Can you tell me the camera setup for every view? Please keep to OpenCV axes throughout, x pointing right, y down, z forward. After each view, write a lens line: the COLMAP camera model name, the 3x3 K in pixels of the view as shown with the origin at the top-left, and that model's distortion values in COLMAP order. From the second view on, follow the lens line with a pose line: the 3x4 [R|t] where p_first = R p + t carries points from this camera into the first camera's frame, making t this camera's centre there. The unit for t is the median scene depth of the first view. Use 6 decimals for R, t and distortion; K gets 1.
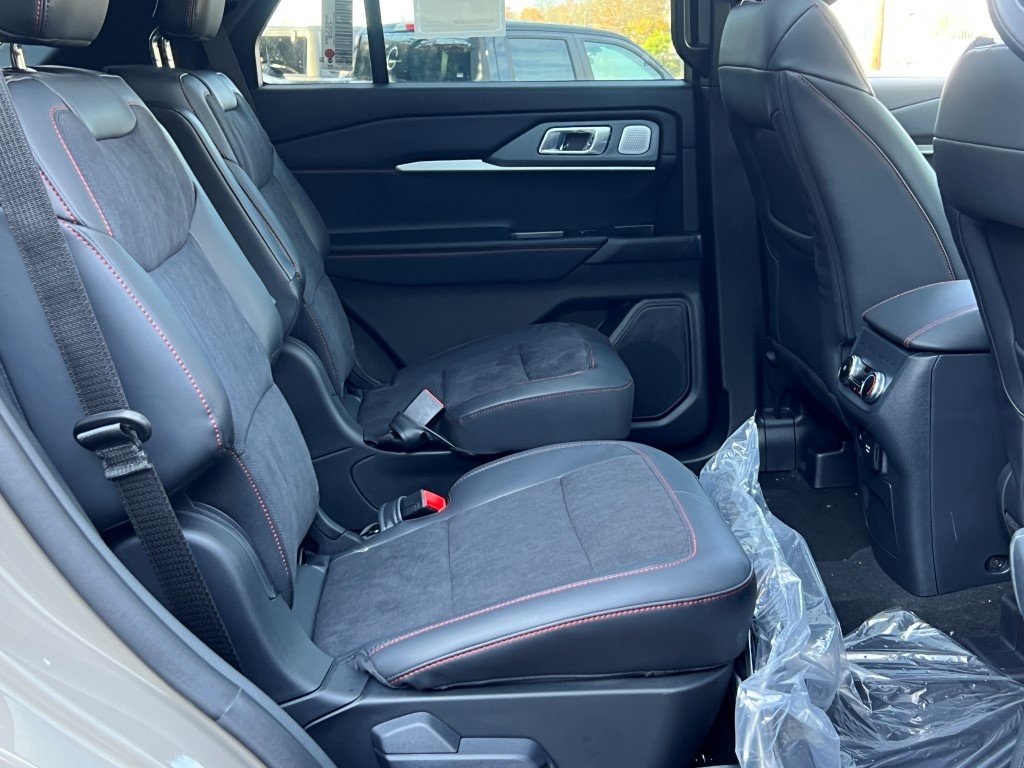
lens RADIAL K [[1338.5, 0, 512.0], [0, 1338.5, 384.0], [0, 0, 1]] dist [0.086844, -0.026177]
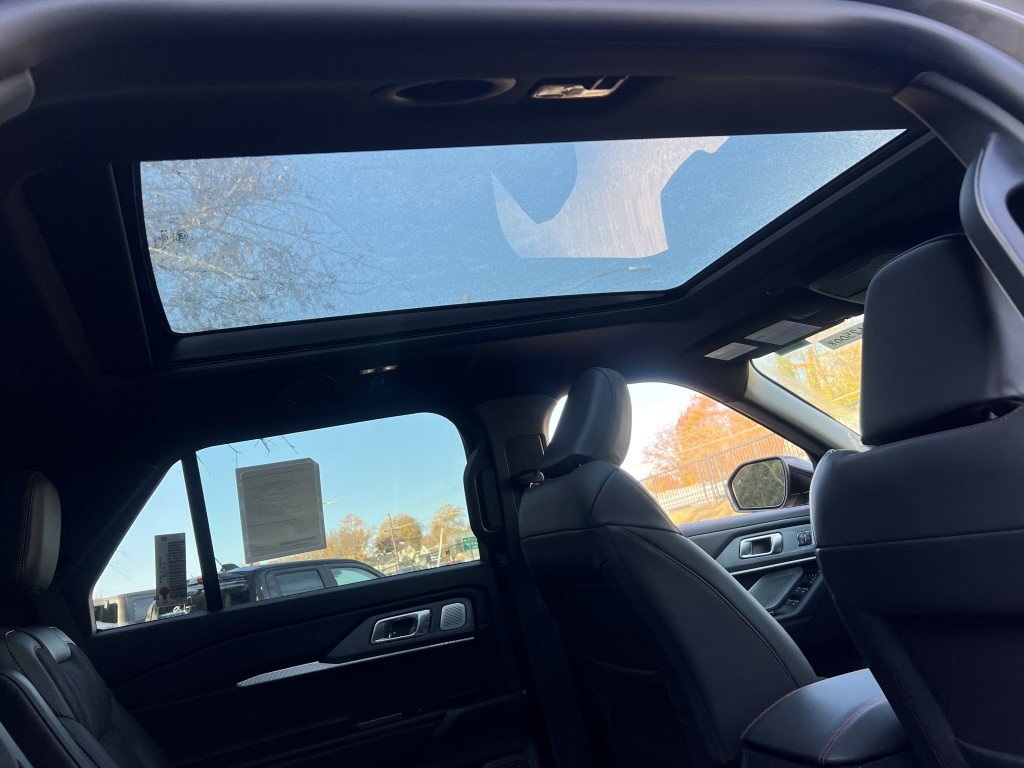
lens RADIAL K [[817.9, 0, 512.0], [0, 817.9, 384.0], [0, 0, 1]] dist [0.071105, -0.113748]
pose [[0.945493, -0.096232, 0.311098, -0.061919], [0.225338, 0.883019, -0.411705, -0.054613], [-0.235086, 0.459367, 0.856573, 0.285898]]
